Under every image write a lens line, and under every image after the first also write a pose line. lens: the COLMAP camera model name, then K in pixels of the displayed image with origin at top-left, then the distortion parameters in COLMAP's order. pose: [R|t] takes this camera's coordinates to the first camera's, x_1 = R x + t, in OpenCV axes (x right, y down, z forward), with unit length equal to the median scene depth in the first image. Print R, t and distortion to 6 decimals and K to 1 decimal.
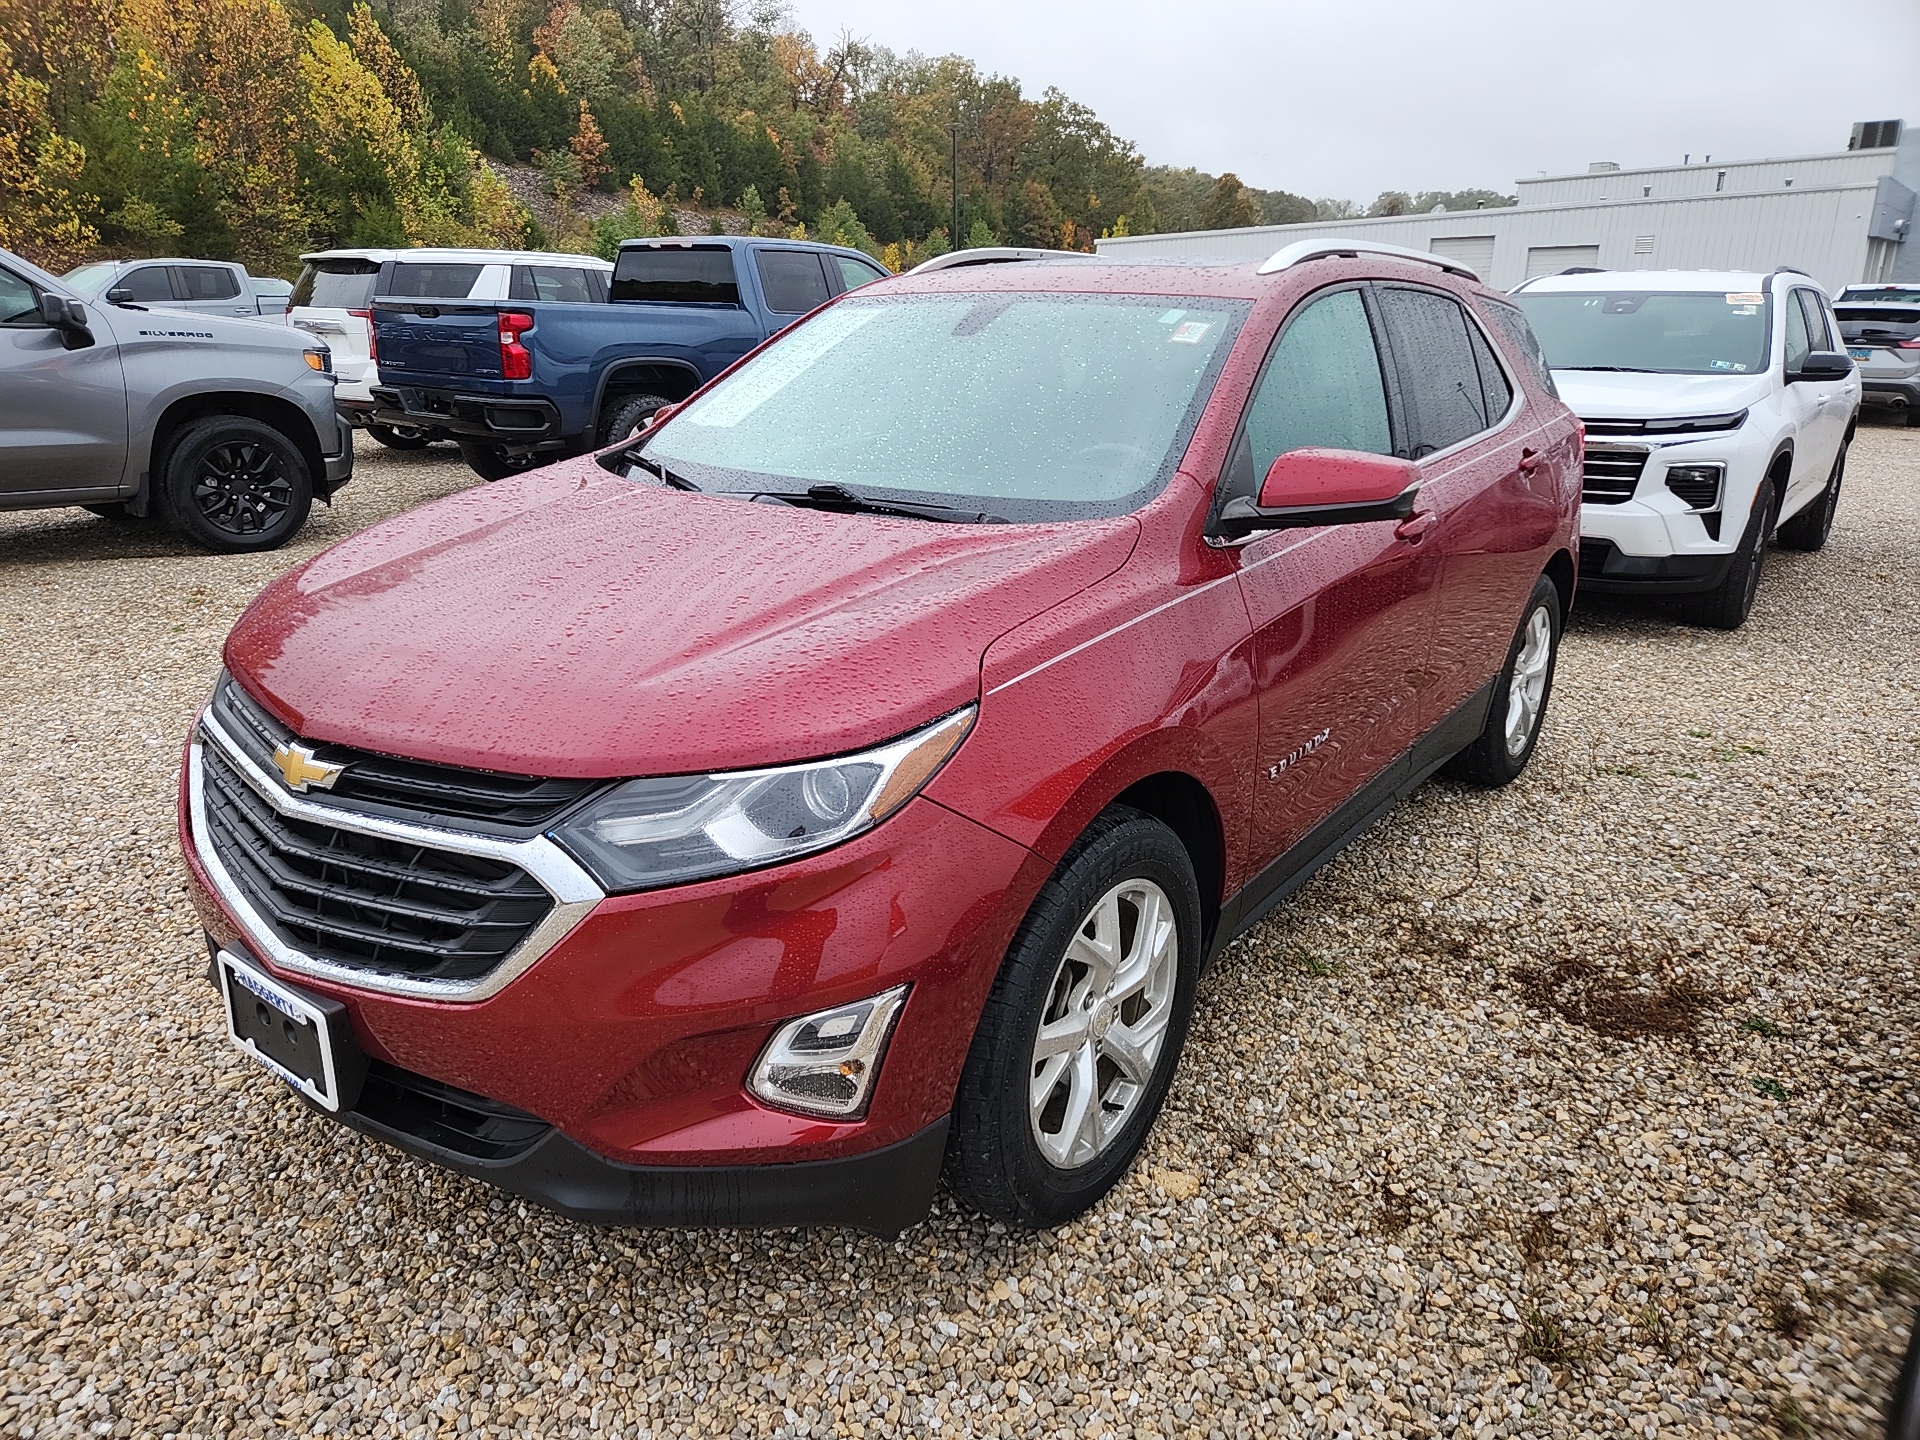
lens RADIAL K [[1294.2, 0, 949.2], [0, 1294.2, 710.6], [0, 0, 1]] dist [0.062145, -0.037638]
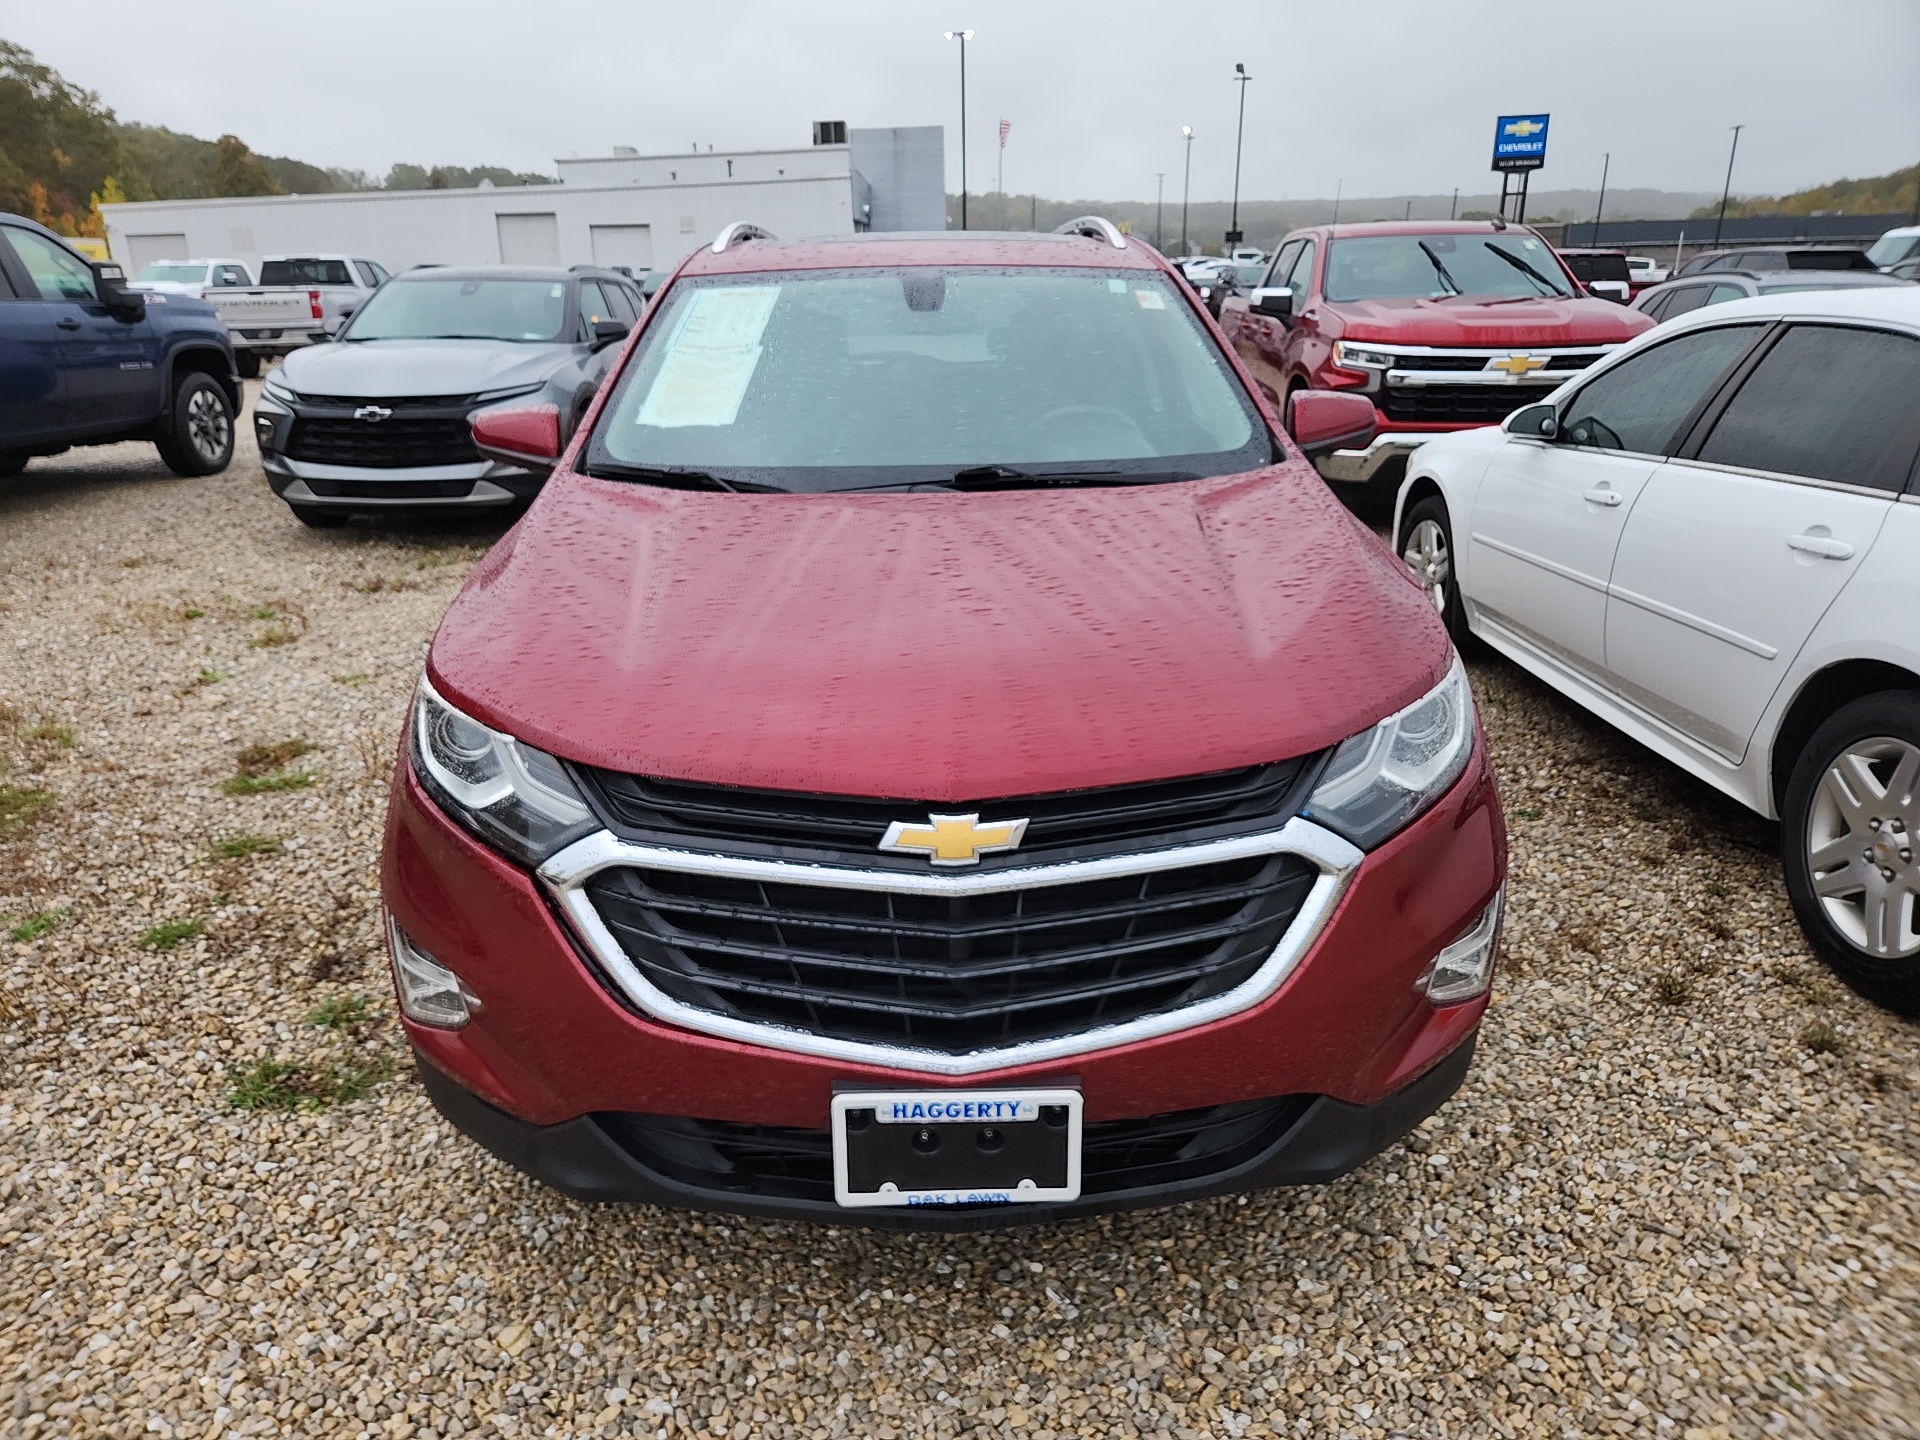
lens RADIAL K [[1294.2, 0, 953.3], [0, 1294.2, 725.1], [0, 0, 1]] dist [0.062145, -0.037638]
pose [[0.777175, -0.227169, 0.586851, -0.722669], [0.212080, 0.972563, 0.095617, -0.081782], [-0.592471, 0.050148, 0.804030, 0.234590]]
